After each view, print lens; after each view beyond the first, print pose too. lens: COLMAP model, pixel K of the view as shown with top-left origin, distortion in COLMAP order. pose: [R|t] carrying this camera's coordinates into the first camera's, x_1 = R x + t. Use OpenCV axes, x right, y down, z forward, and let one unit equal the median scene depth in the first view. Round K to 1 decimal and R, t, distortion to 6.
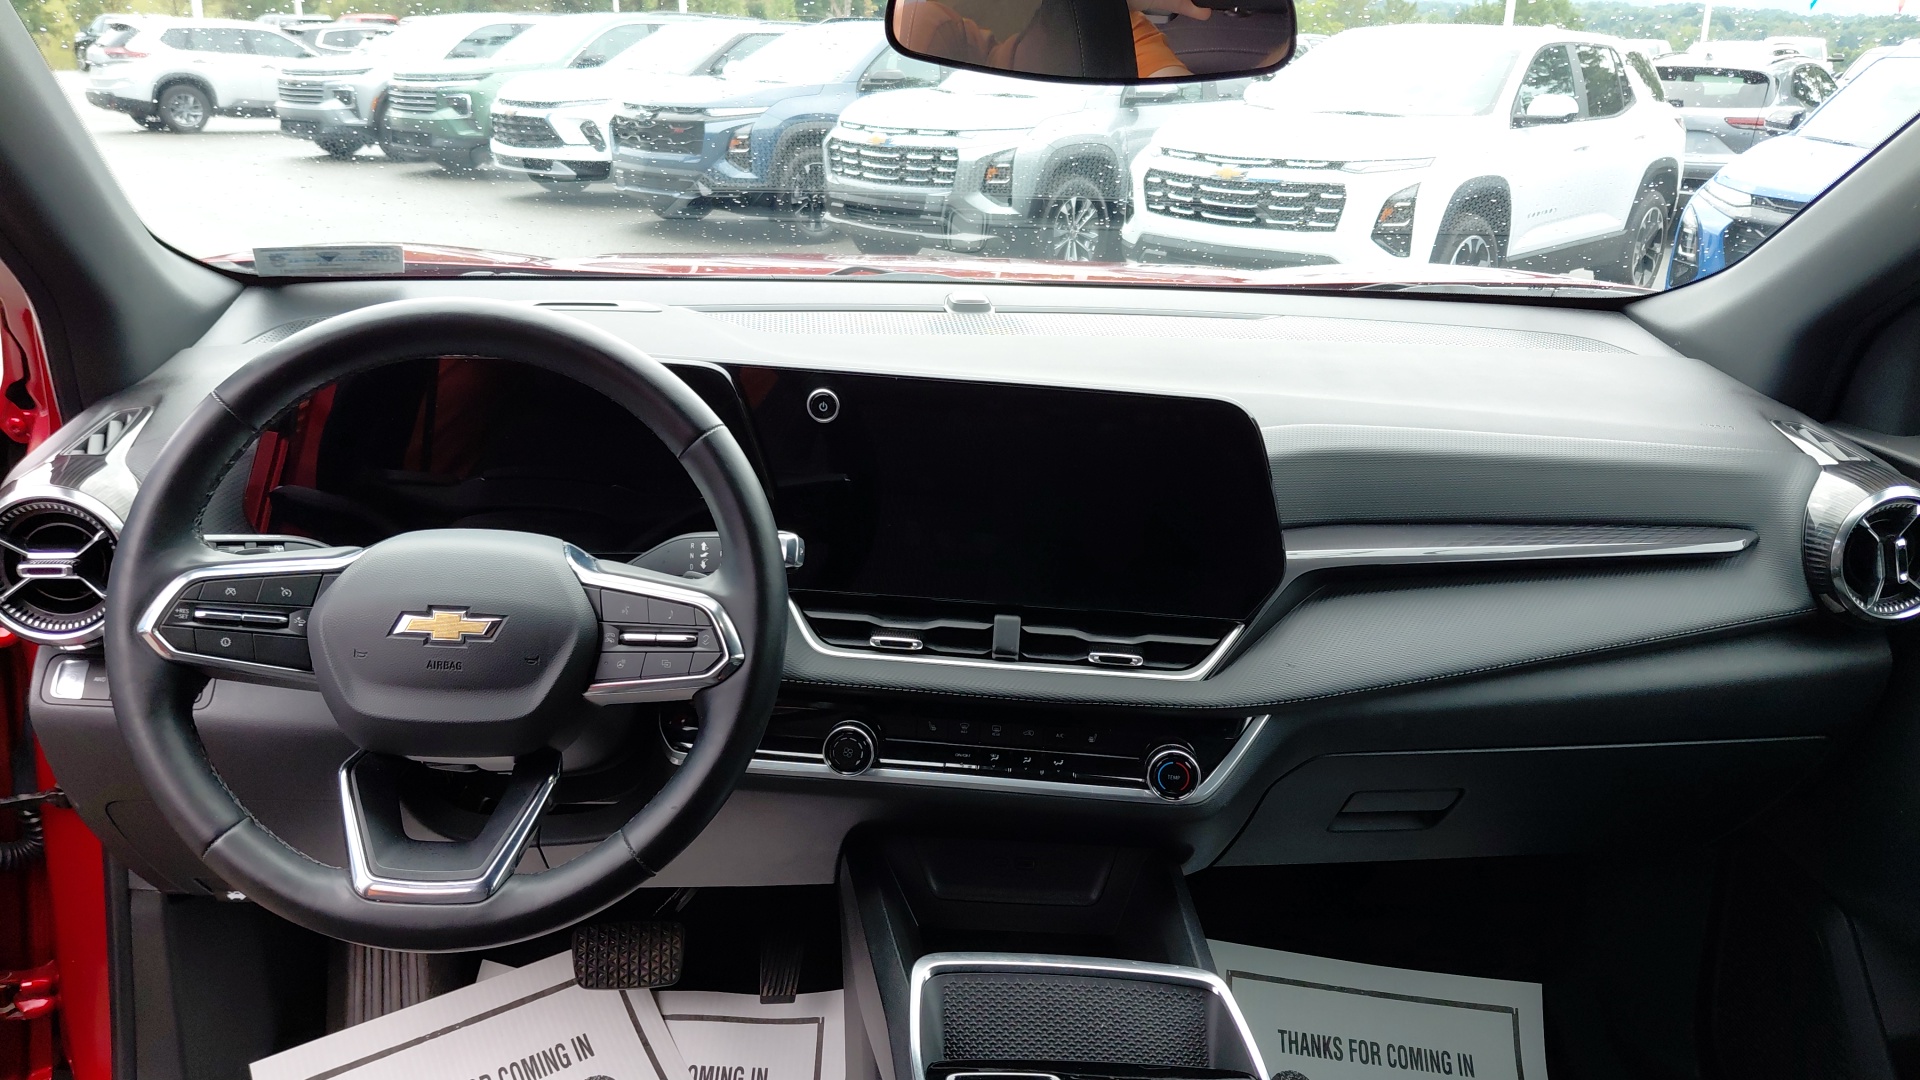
lens RADIAL K [[1462.6, 0, 959.1], [0, 1462.6, 505.9], [0, 0, 1]] dist [0.050777, -0.092566]
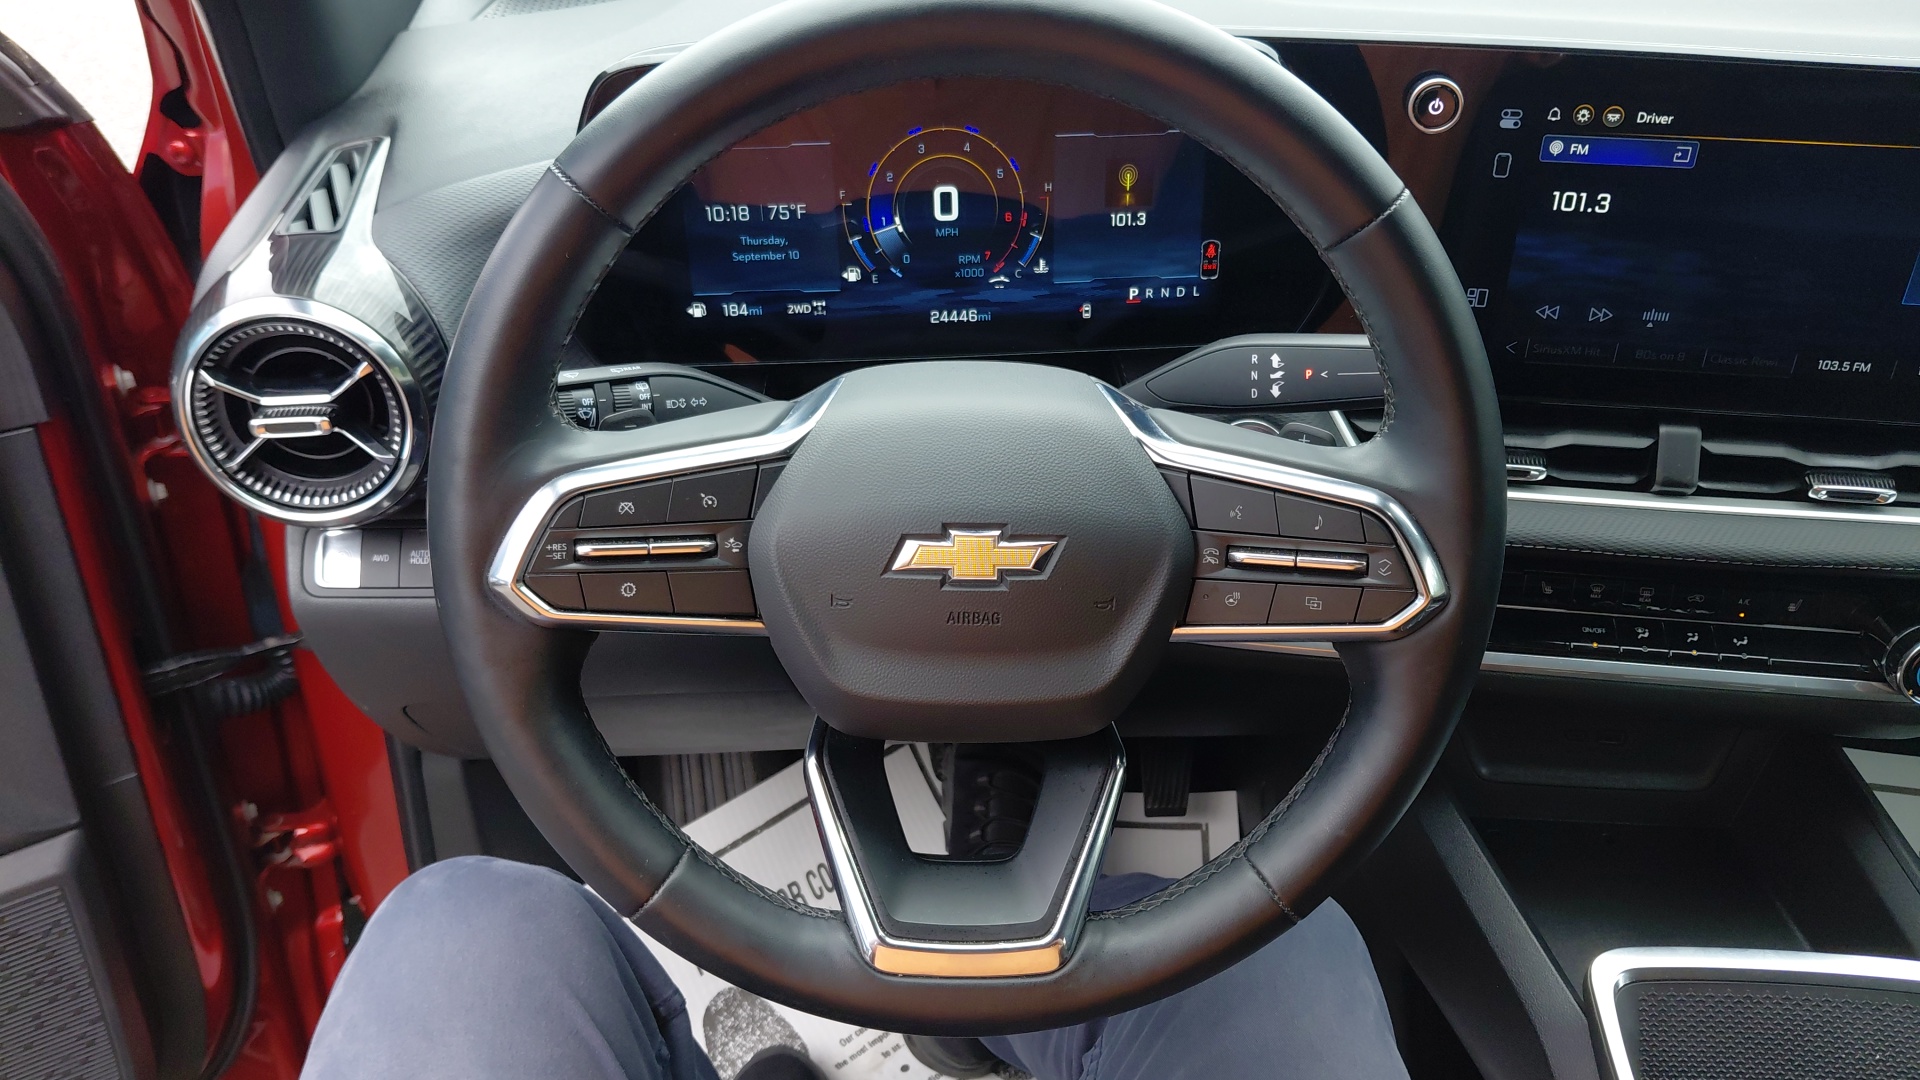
lens RADIAL K [[1462.6, 0, 958.3], [0, 1462.6, 545.1], [0, 0, 1]] dist [0.050777, -0.092566]
pose [[0.997344, -0.006827, -0.072521, -0.245865], [0.027986, 0.955097, 0.294968, -0.079583], [0.067251, -0.296214, 0.952751, 0.336184]]
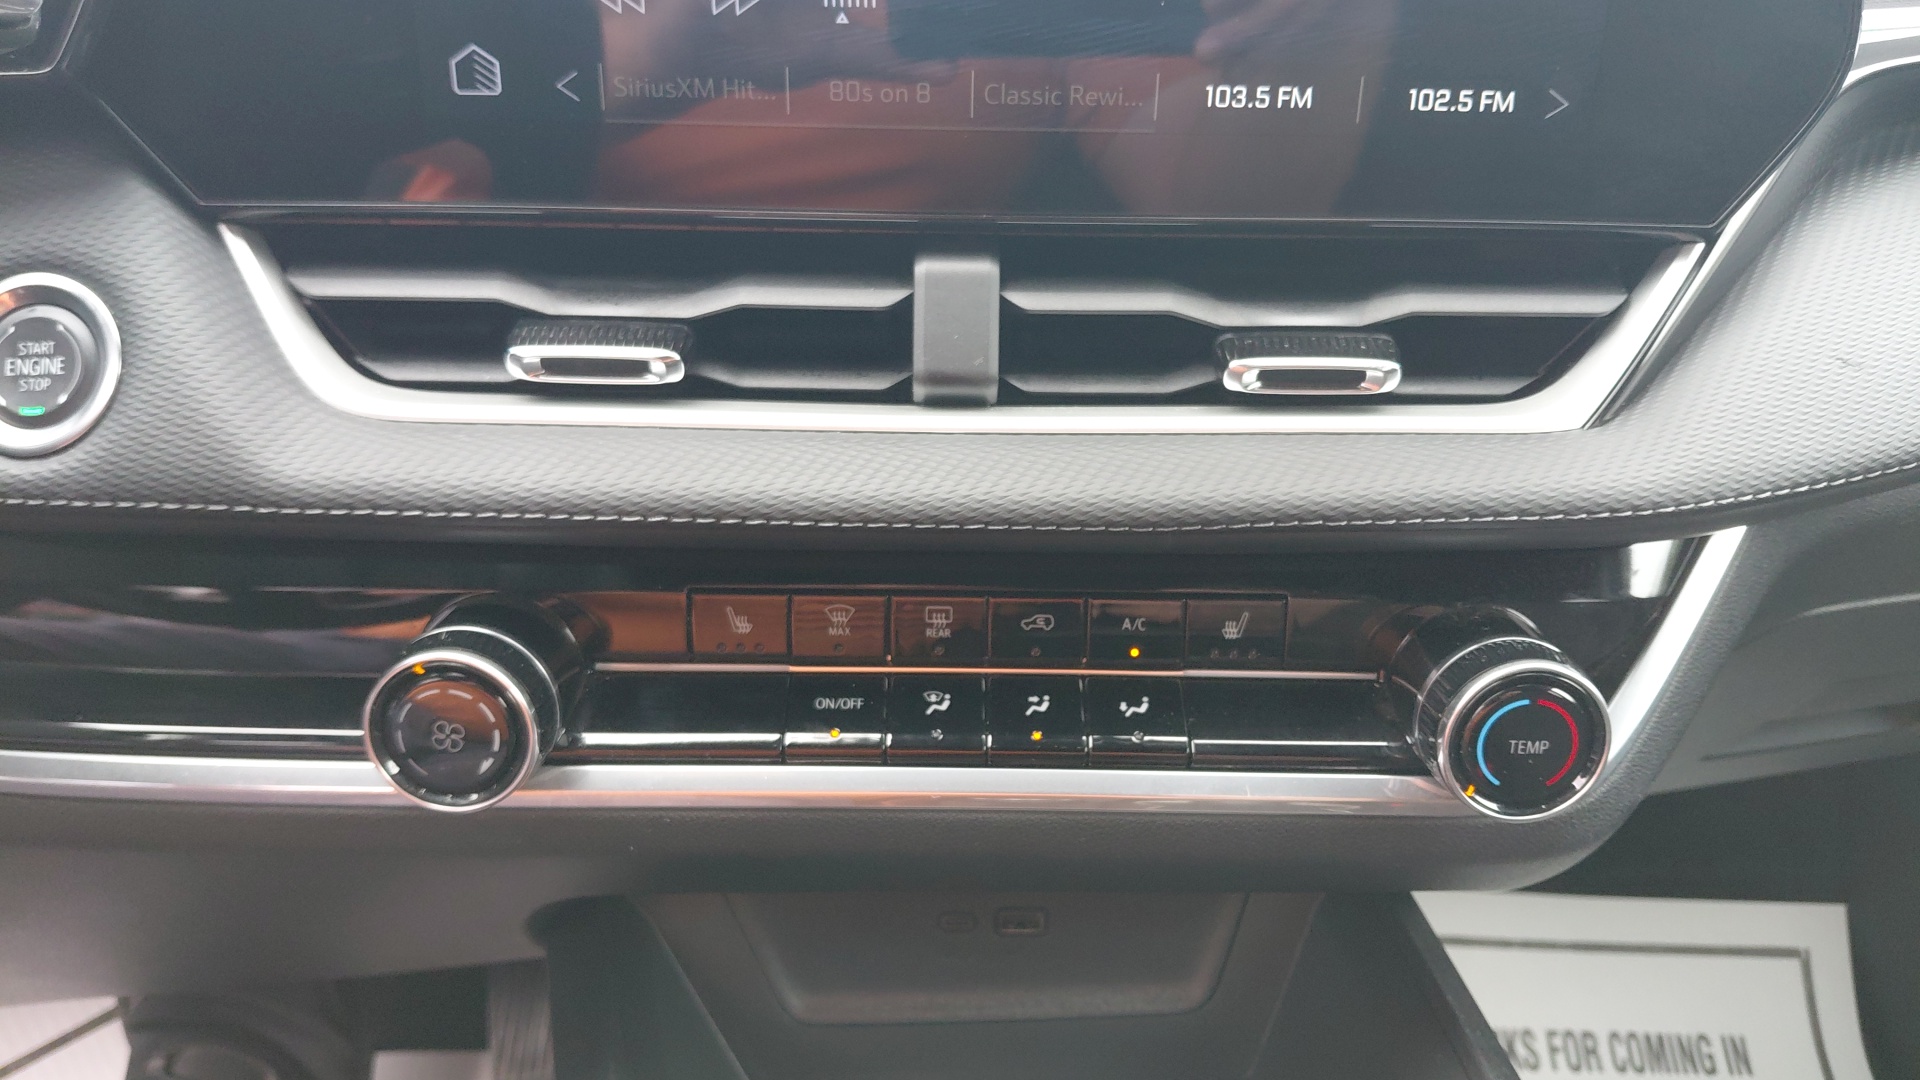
lens RADIAL K [[1462.6, 0, 962.3], [0, 1462.6, 556.2], [0, 0, 1]] dist [0.050777, -0.092566]
pose [[0.995616, -0.064958, 0.067295, 0.009721], [0.051252, 0.980748, 0.188430, 0.079475], [-0.078239, -0.184155, 0.979778, 0.693231]]
